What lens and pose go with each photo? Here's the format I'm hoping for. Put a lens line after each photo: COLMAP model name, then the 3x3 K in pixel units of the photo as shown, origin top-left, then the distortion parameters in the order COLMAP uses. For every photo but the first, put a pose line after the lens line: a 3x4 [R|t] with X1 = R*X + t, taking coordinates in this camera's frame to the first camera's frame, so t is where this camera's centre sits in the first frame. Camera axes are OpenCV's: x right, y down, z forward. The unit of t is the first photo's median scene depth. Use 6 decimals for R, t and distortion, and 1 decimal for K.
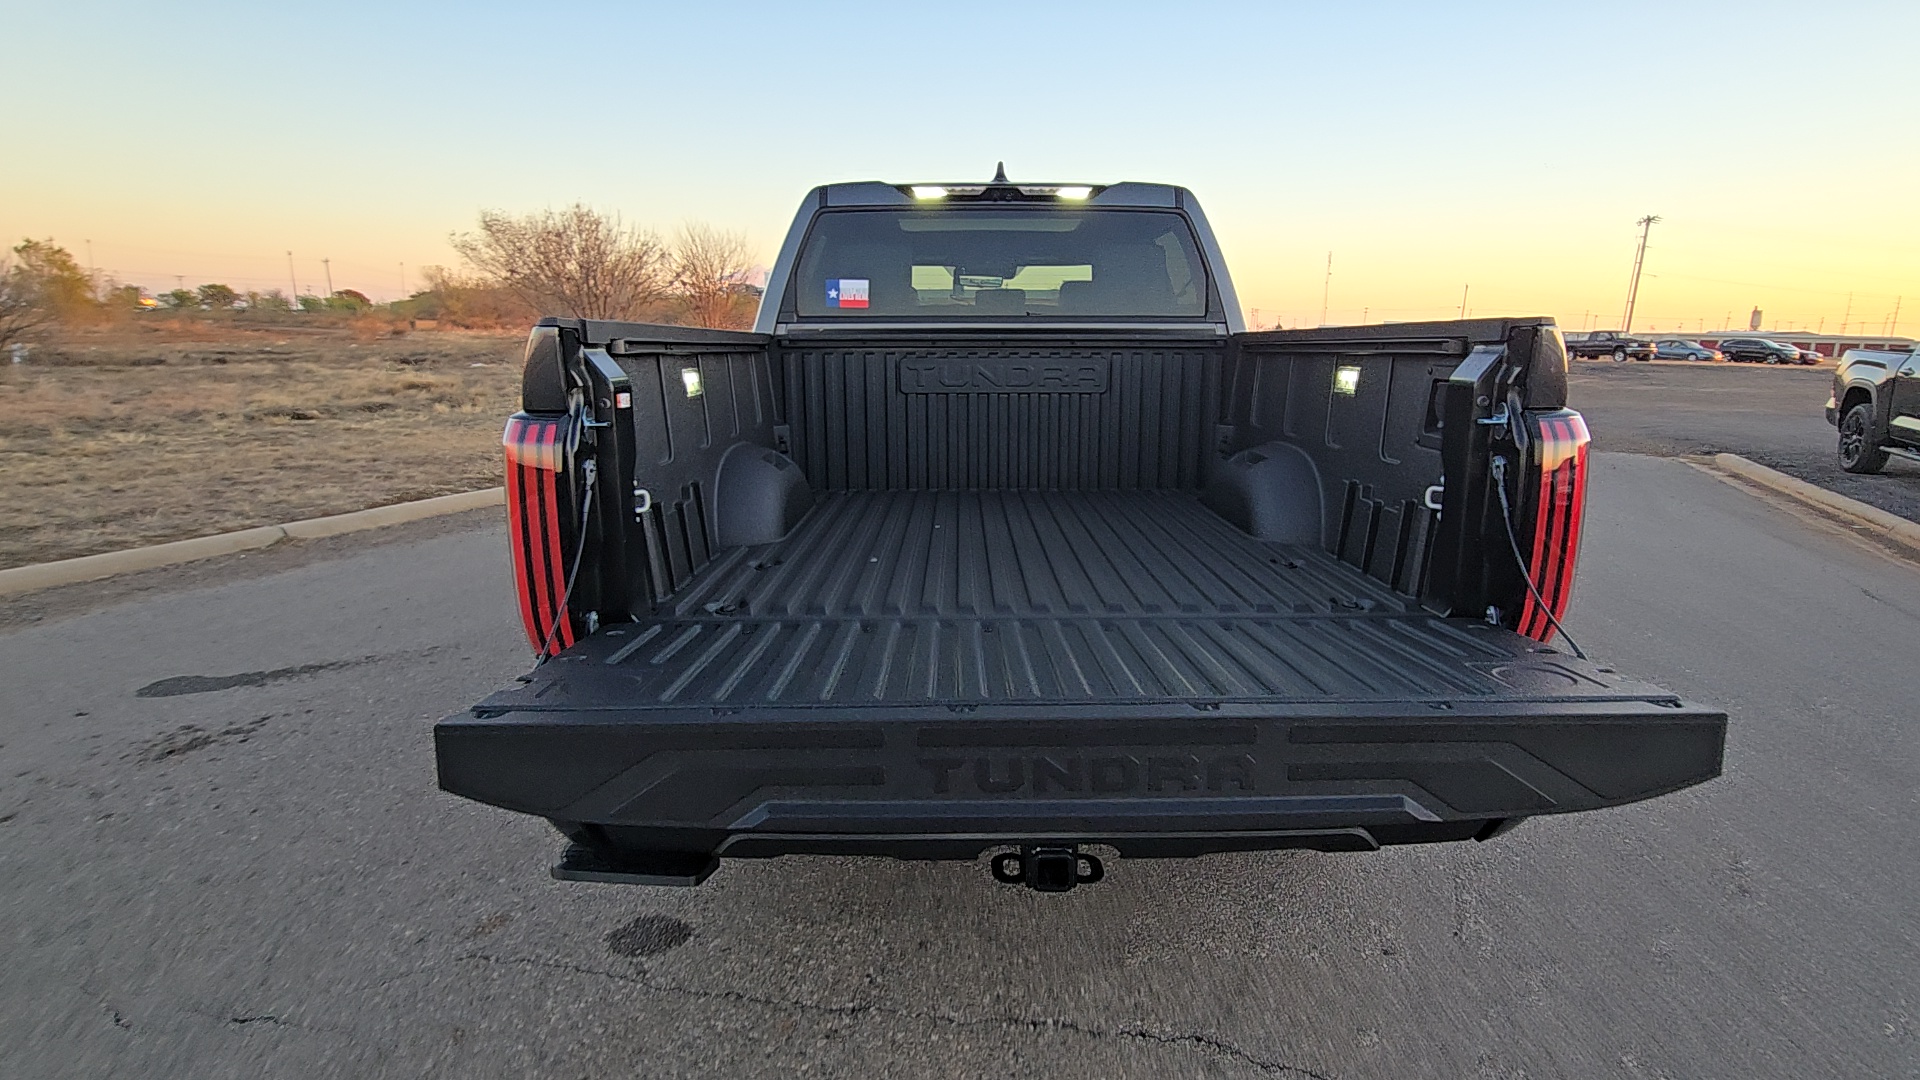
lens RADIAL K [[992.7, 0, 954.9], [0, 992.7, 559.0], [0, 0, 1]] dist [0.002237, 0.001698]
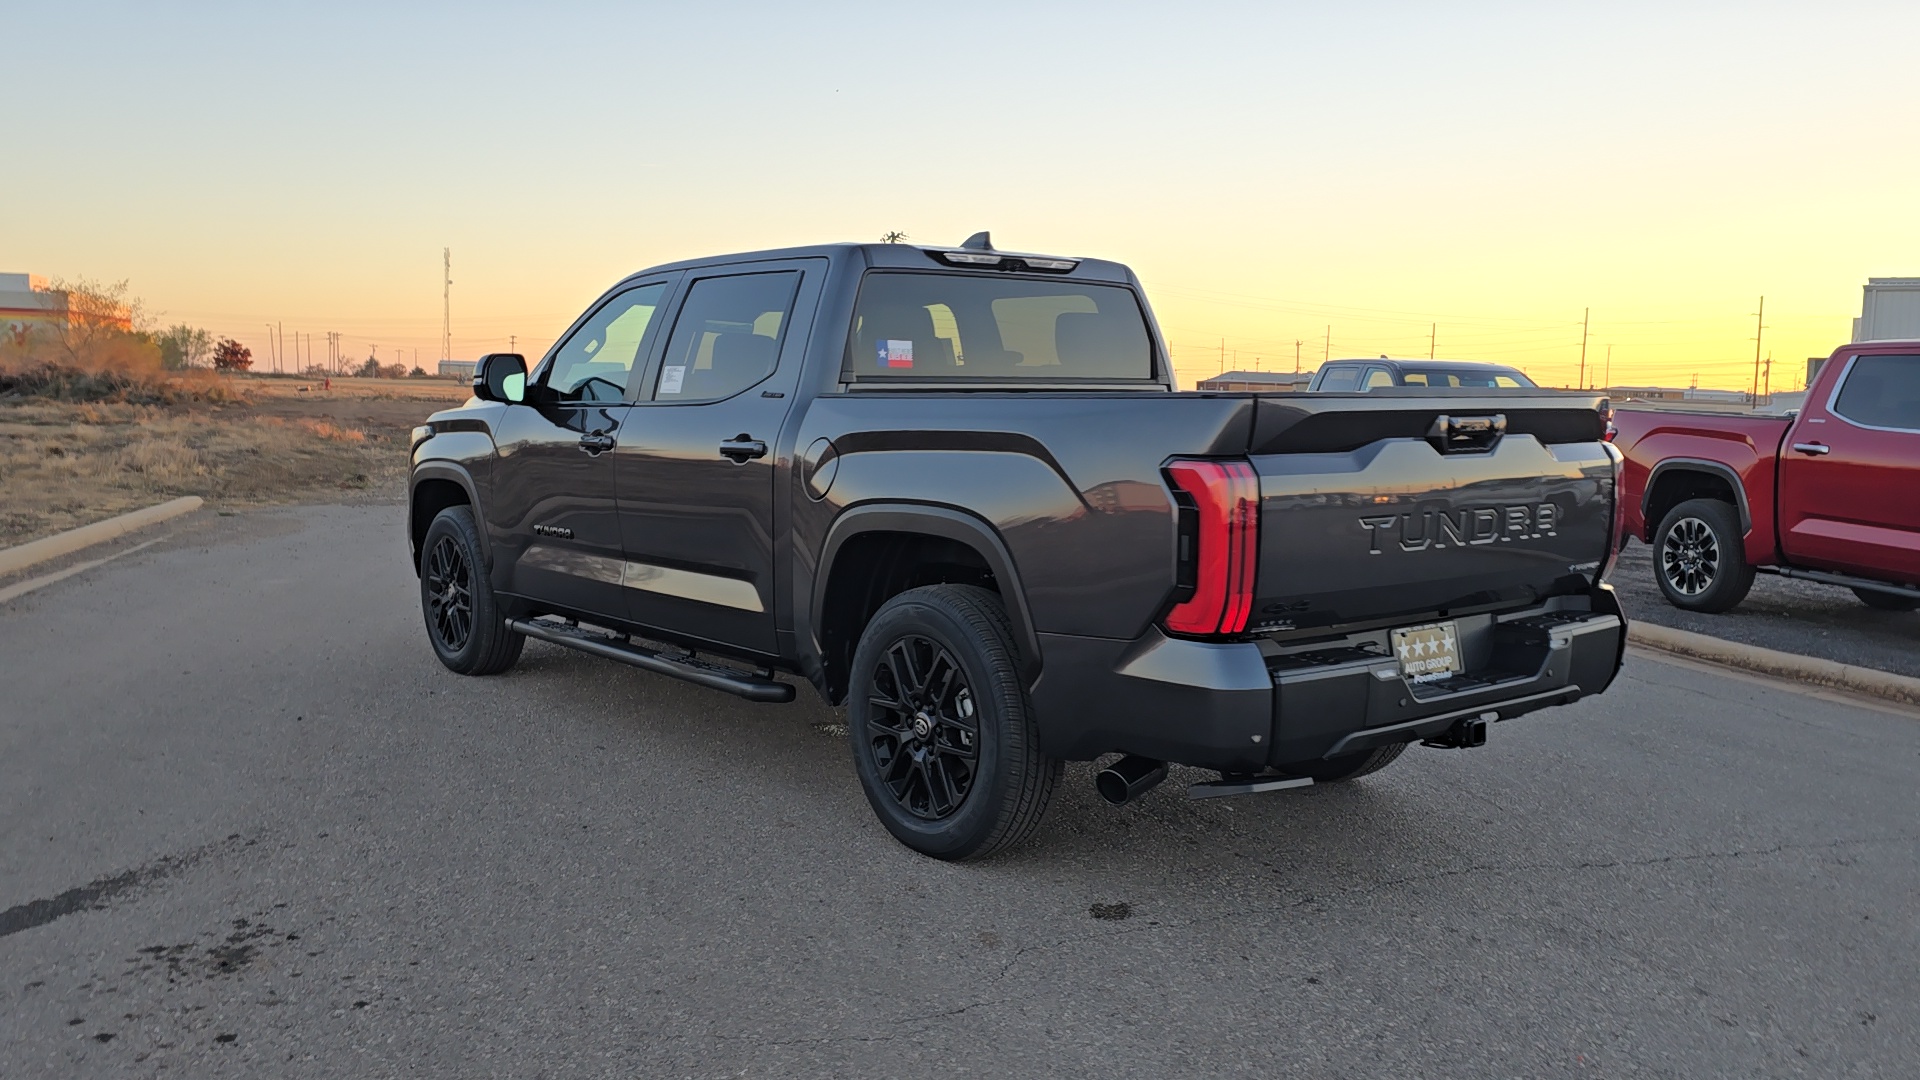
lens RADIAL K [[1608.7, 0, 970.4], [0, 1608.7, 538.4], [0, 0, 1]] dist [0.007369, -0.000500]
pose [[0.784508, -0.057145, 0.617480, -0.369672], [0.130763, 0.988600, -0.074644, 0.016199], [-0.606175, 0.139303, 0.783037, -0.099238]]
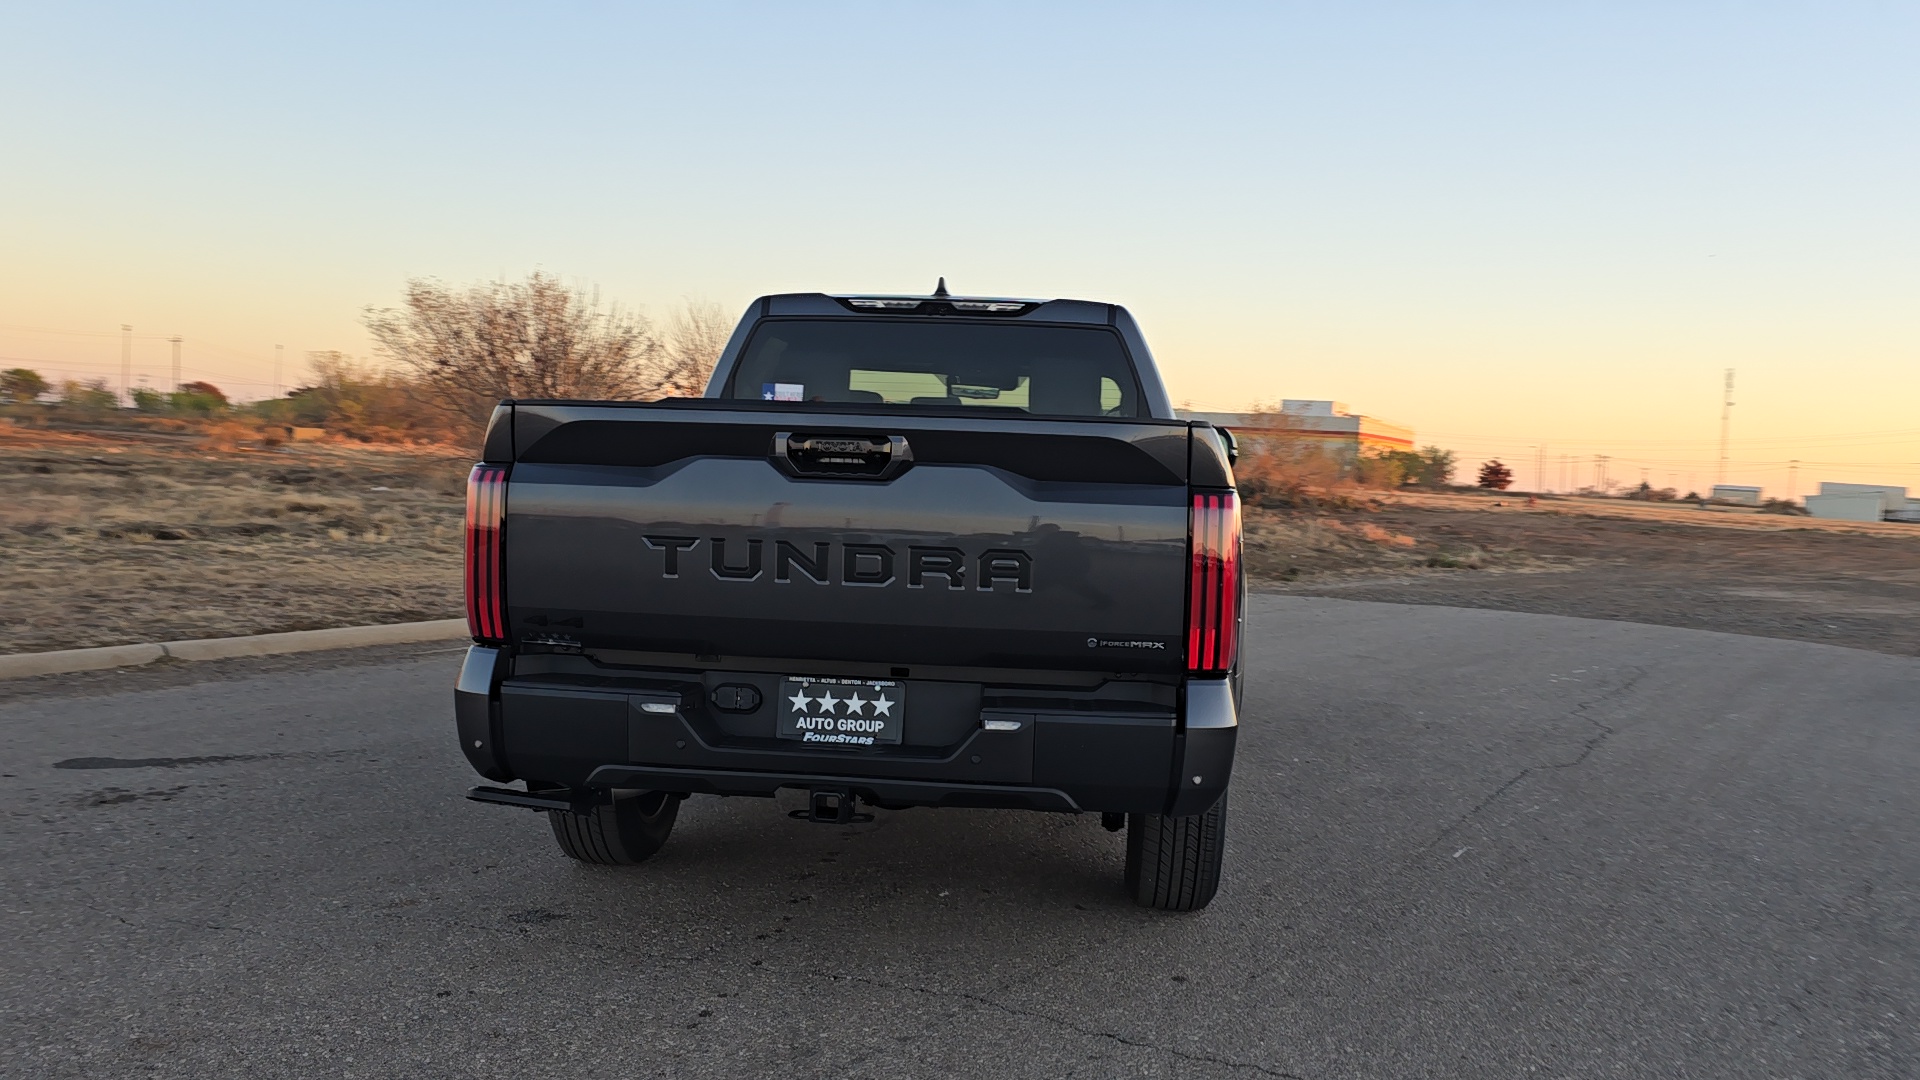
lens RADIAL K [[1608.7, 0, 970.4], [0, 1608.7, 538.4], [0, 0, 1]] dist [0.007369, -0.000500]
pose [[0.995981, 0.037492, -0.081336, 0.080339], [-0.051712, 0.982222, -0.180461, 0.059783], [0.073124, 0.183942, 0.980213, -0.211114]]
